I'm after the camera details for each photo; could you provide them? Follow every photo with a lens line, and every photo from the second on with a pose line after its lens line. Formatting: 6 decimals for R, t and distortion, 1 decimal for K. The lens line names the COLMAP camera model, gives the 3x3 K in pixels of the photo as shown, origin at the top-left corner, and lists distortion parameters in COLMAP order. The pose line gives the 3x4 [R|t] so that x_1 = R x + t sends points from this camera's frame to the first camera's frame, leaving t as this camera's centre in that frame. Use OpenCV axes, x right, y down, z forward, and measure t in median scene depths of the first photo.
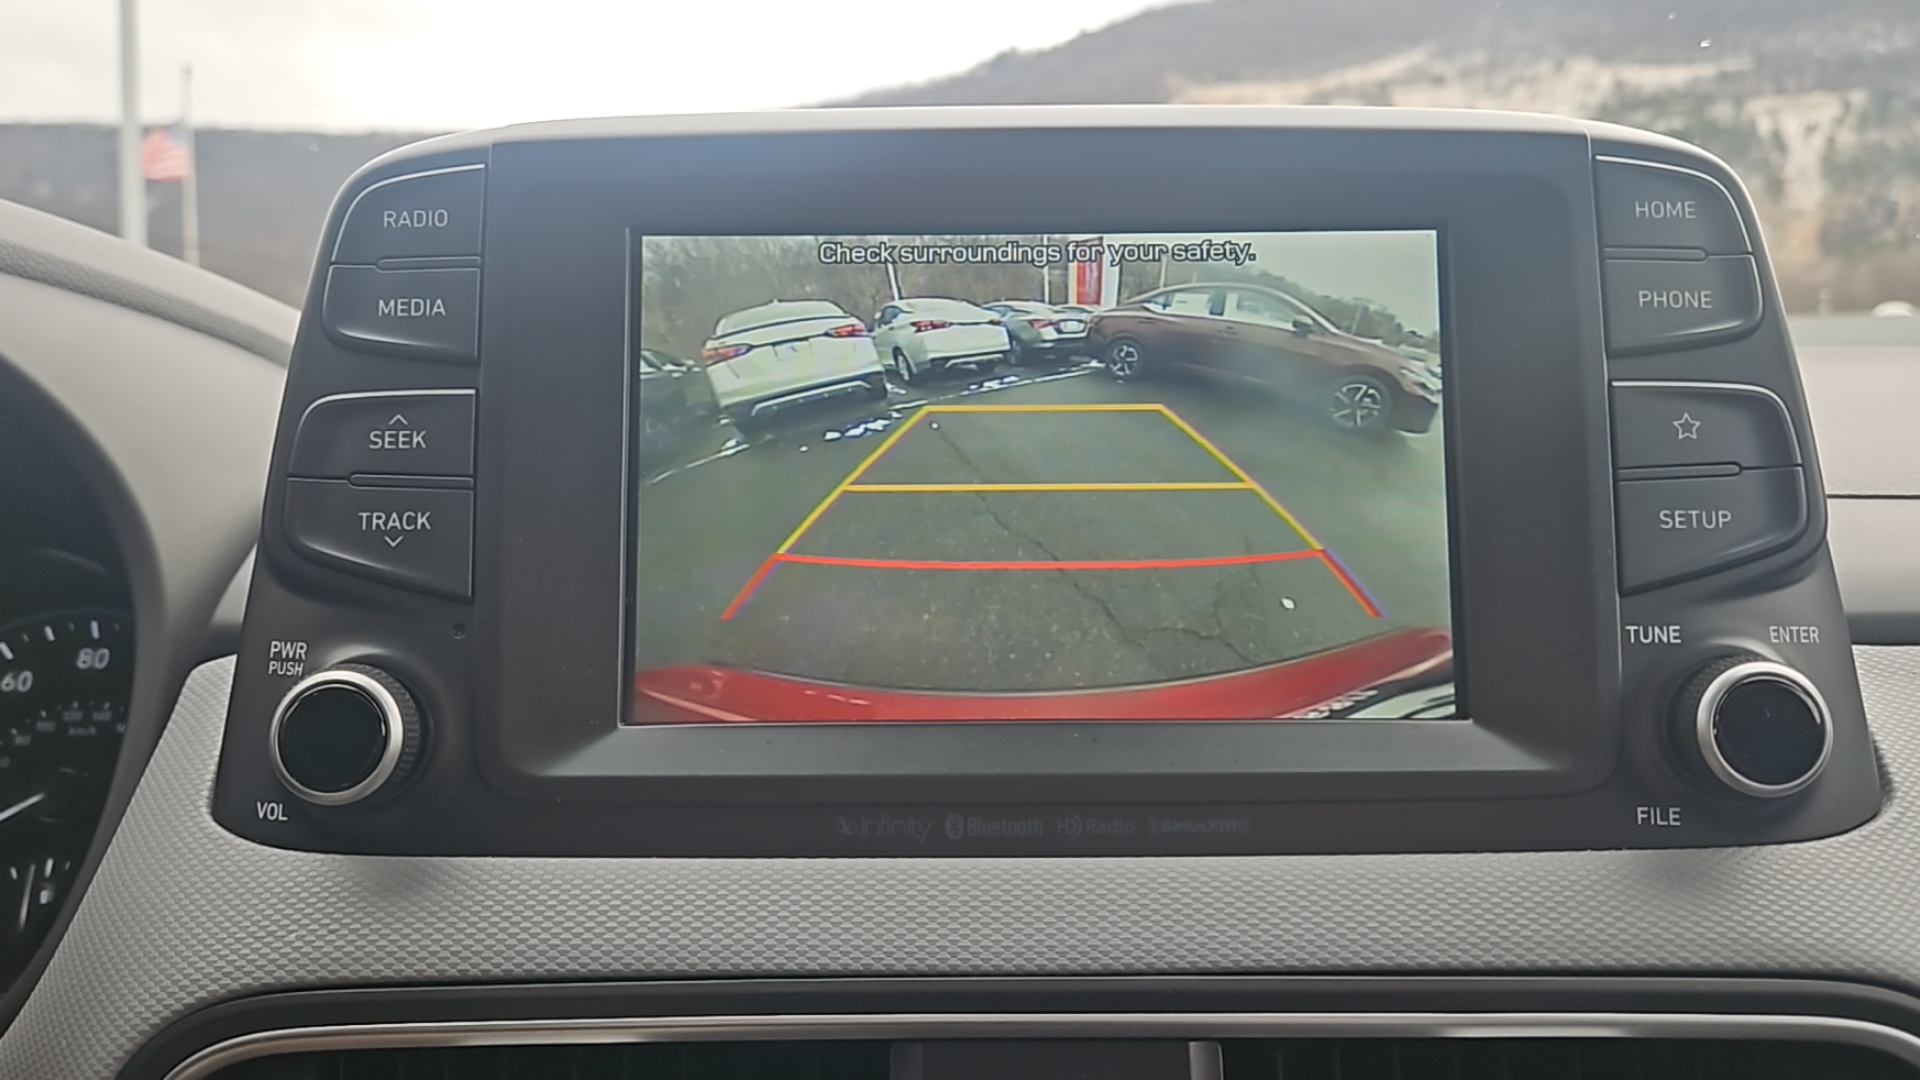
lens RADIAL K [[1434.2, 0, 979.2], [0, 1434.2, 521.9], [0, 0, 1]] dist [0.027330, -0.034340]
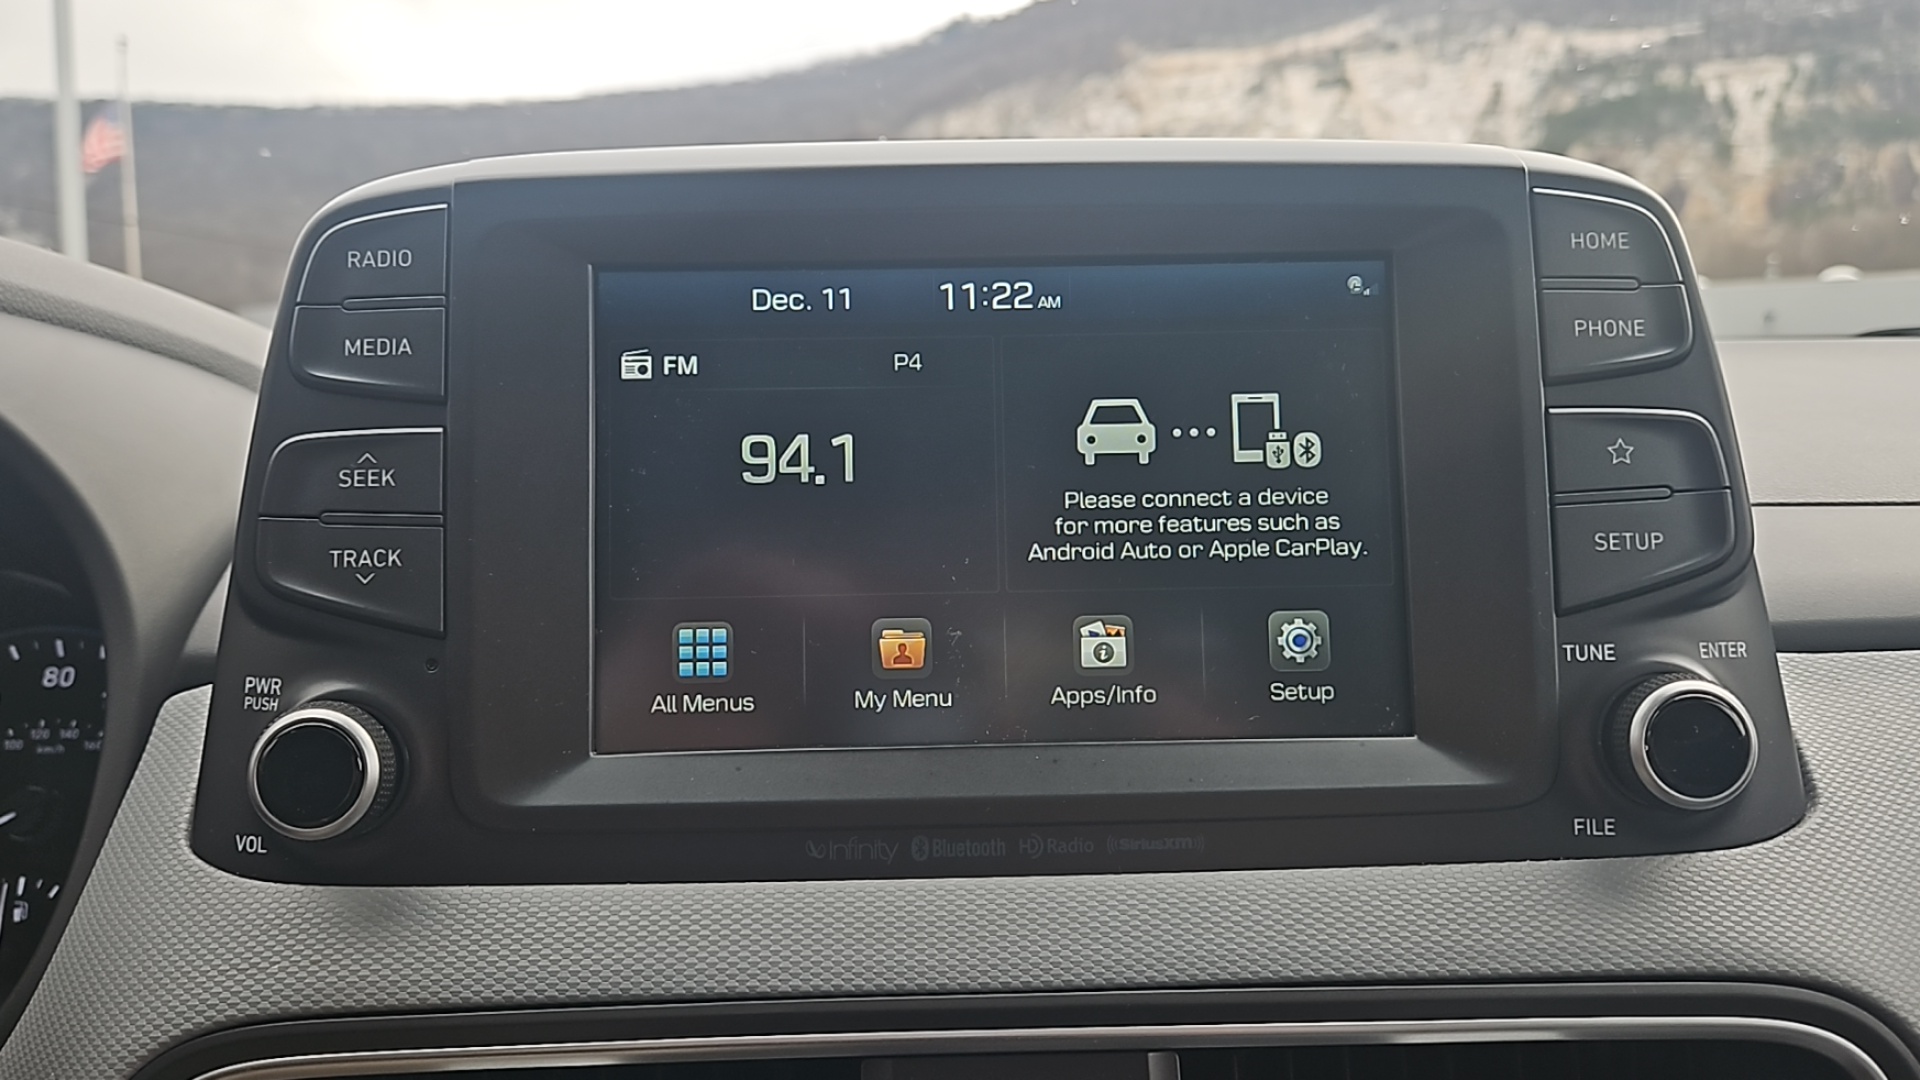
lens RADIAL K [[1434.2, 0, 971.1], [0, 1434.2, 528.0], [0, 0, 1]] dist [0.027330, -0.034340]
pose [[0.999659, -0.012420, 0.022984, -0.001296], [0.011870, 0.999643, 0.023920, -0.041318], [-0.023273, -0.023639, 0.999450, -0.027135]]
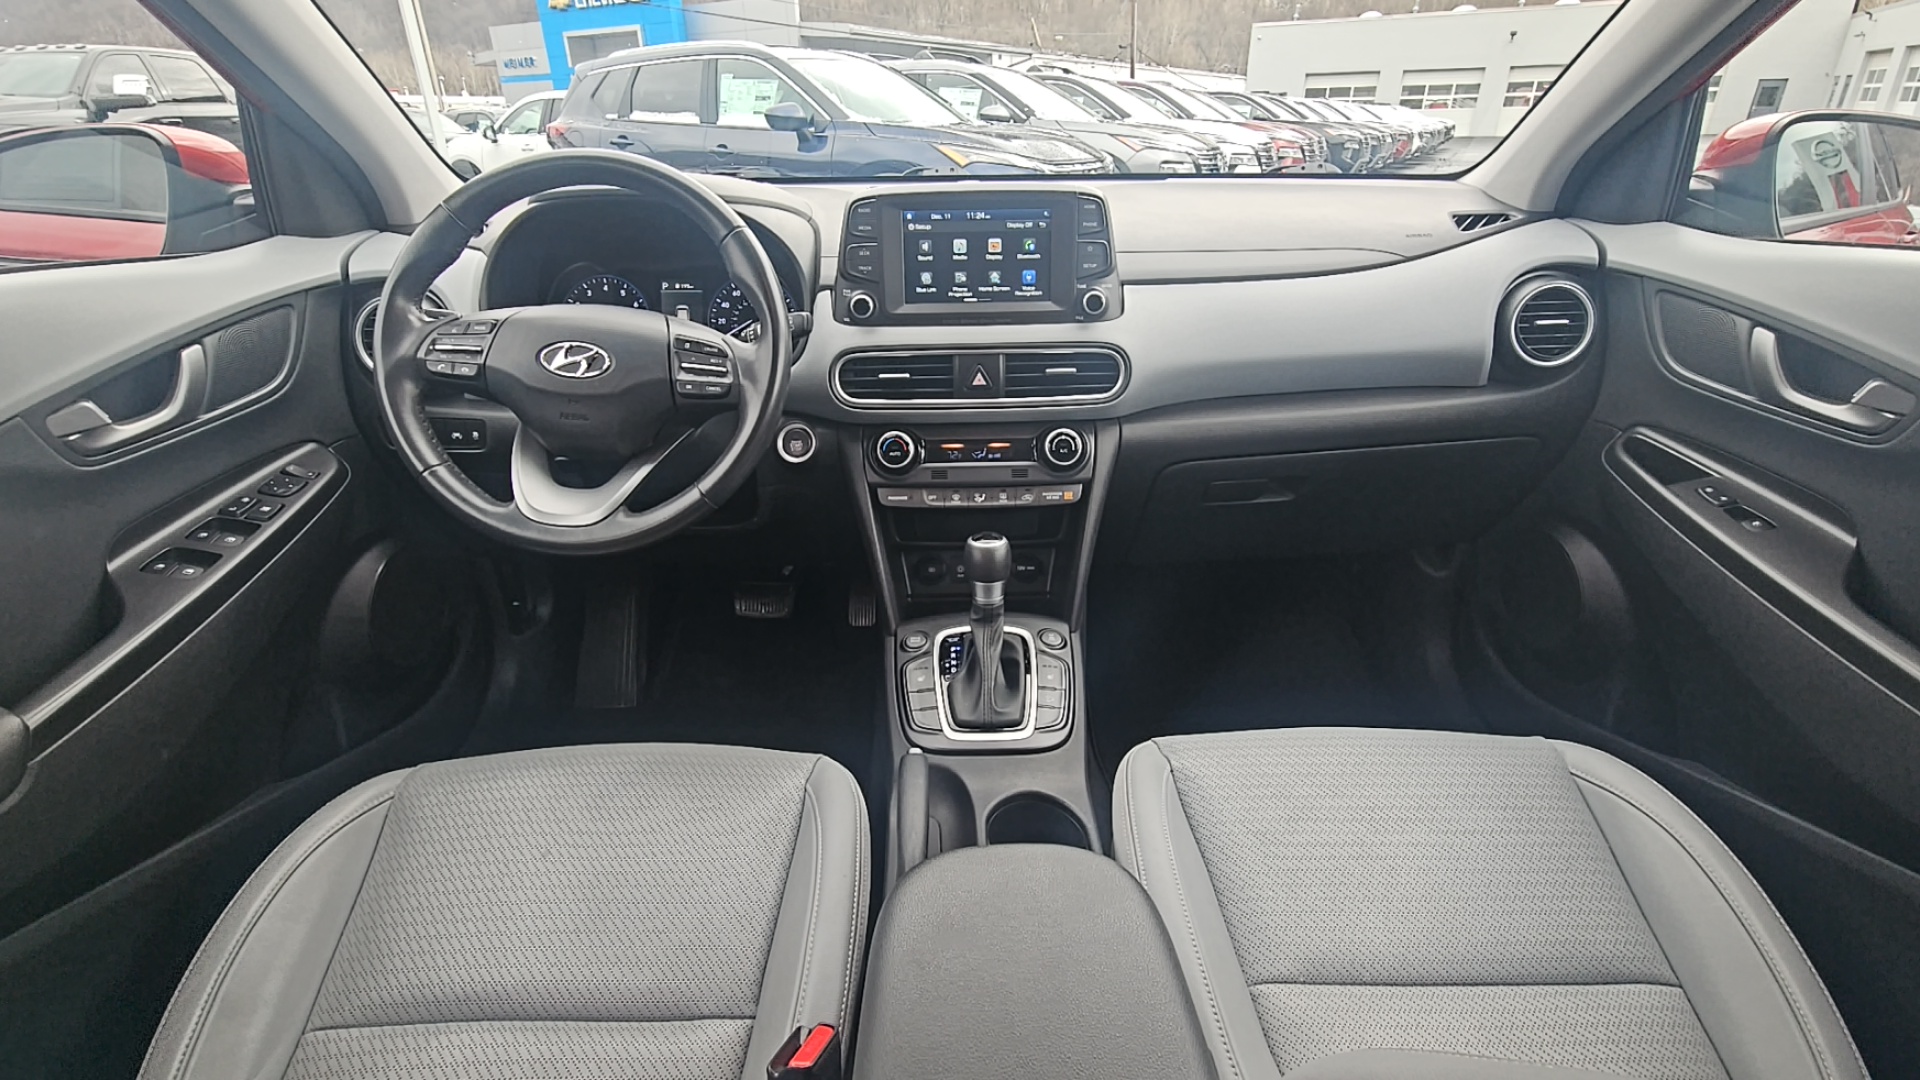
lens RADIAL K [[859.4, 0, 953.6], [0, 859.4, 540.8], [0, 0, 1]] dist [0.012243, -0.008702]
pose [[0.999948, -0.008359, -0.005921, -0.039310], [0.010037, 0.914911, 0.403532, -0.385880], [0.002044, -0.403570, 0.914946, -2.579100]]
